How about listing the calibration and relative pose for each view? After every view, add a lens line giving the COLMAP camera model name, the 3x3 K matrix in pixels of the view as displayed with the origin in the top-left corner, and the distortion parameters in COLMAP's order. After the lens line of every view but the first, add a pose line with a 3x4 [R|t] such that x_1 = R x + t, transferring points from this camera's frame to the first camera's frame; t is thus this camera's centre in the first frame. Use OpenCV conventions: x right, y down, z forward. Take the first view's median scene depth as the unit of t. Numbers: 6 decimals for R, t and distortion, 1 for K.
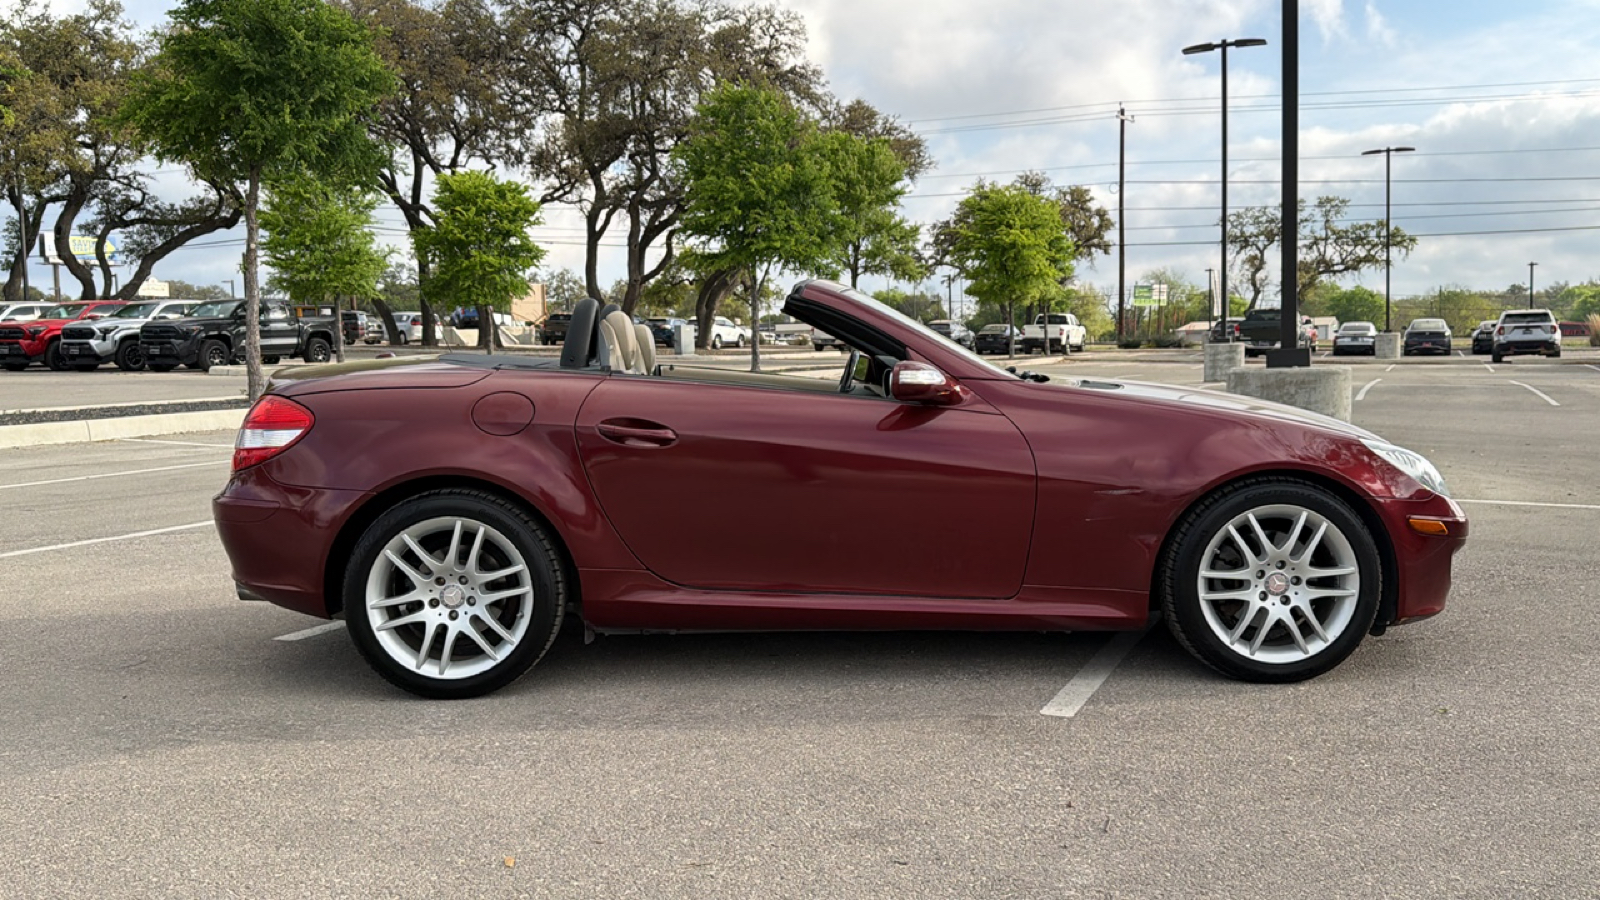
lens RADIAL K [[1353.7, 0, 800.0], [0, 1353.7, 450.0], [0, 0, 1]] dist [0.156593, -0.219333]
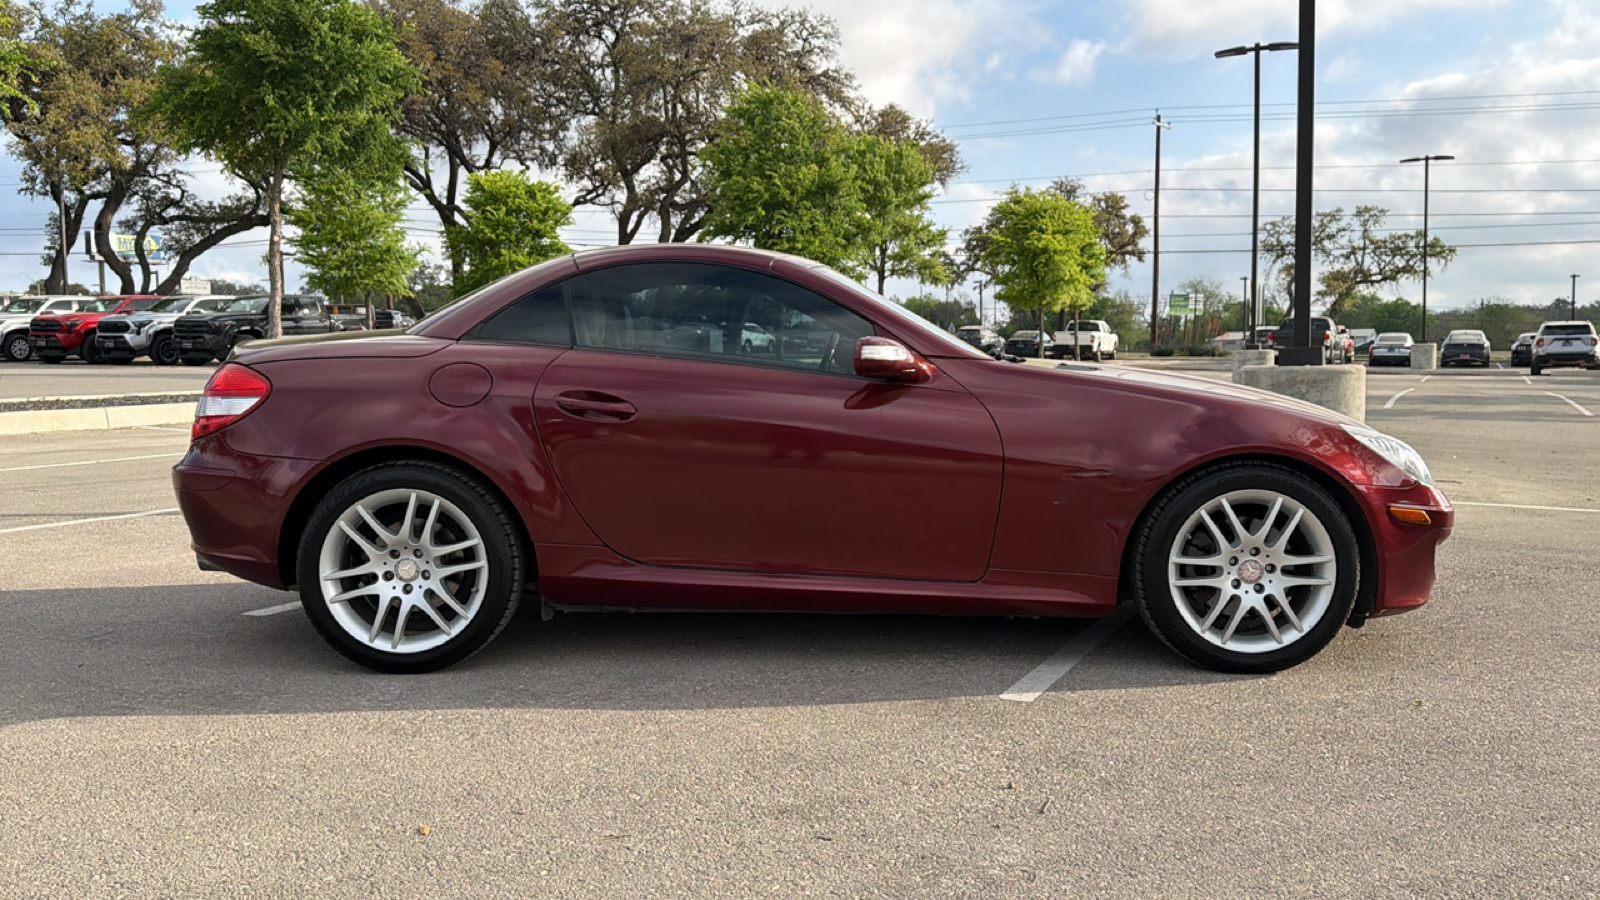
lens RADIAL K [[1353.7, 0, 800.0], [0, 1353.7, 450.0], [0, 0, 1]] dist [0.156593, -0.219333]
pose [[0.999600, 0.014478, -0.024274, 0.004565], [-0.014586, 0.999884, -0.004287, 0.001840], [0.024210, 0.004640, 0.999696, 0.001724]]
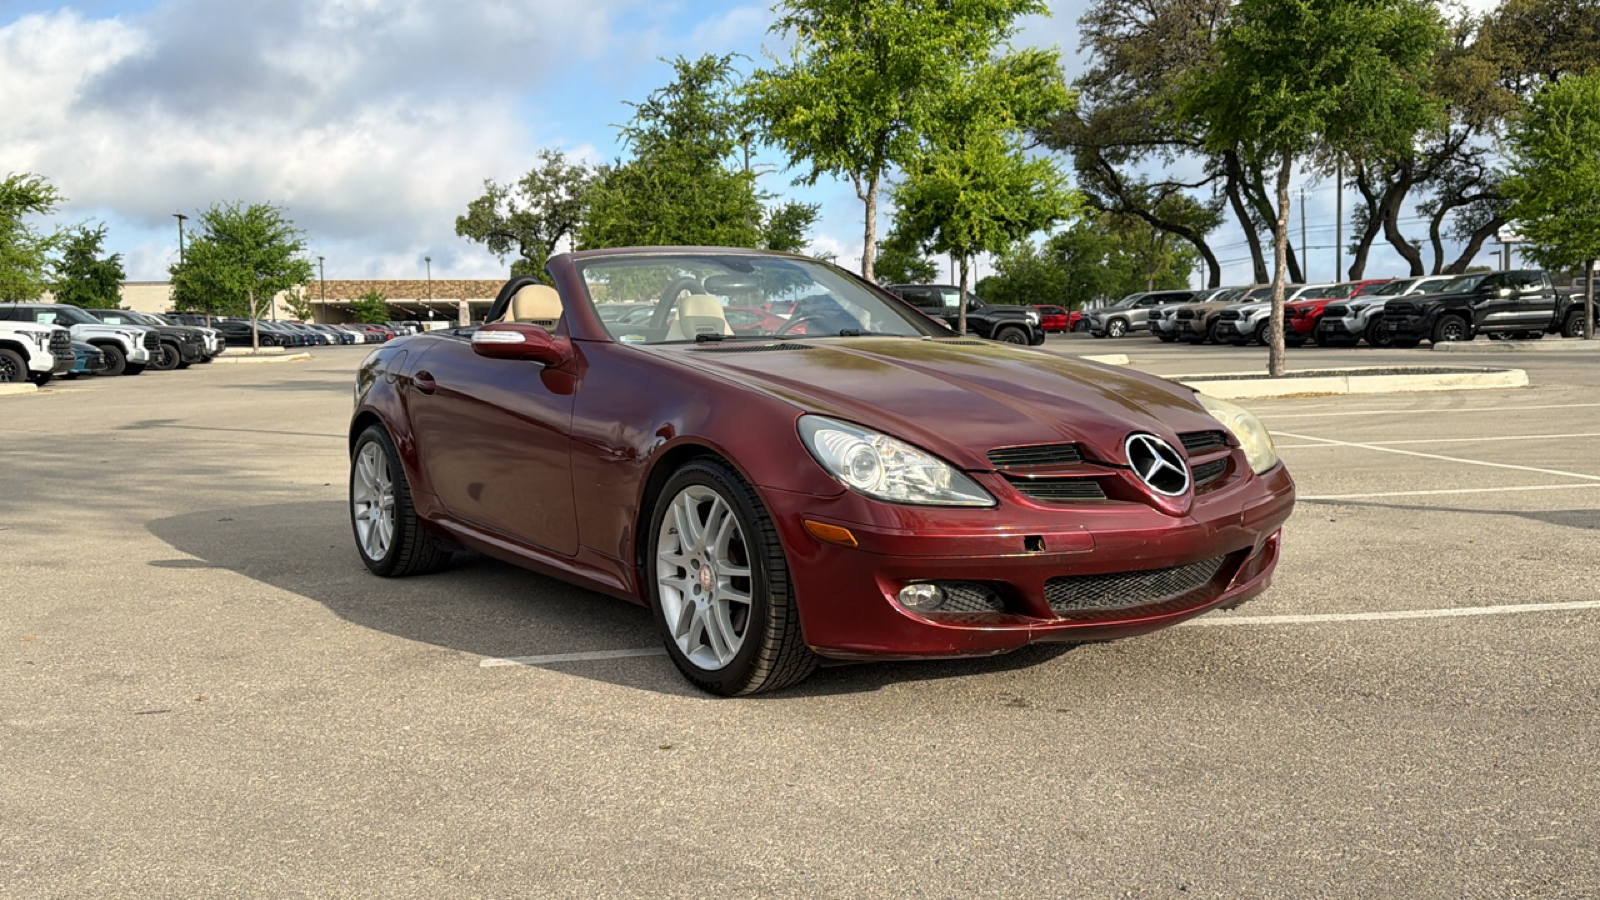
lens RADIAL K [[1353.7, 0, 800.0], [0, 1353.7, 450.0], [0, 0, 1]] dist [0.156593, -0.219333]
pose [[0.558891, 0.068499, -0.826407, 0.099228], [-0.055637, 0.997434, 0.045048, -0.002242], [0.827373, 0.020802, 0.561268, 0.051389]]
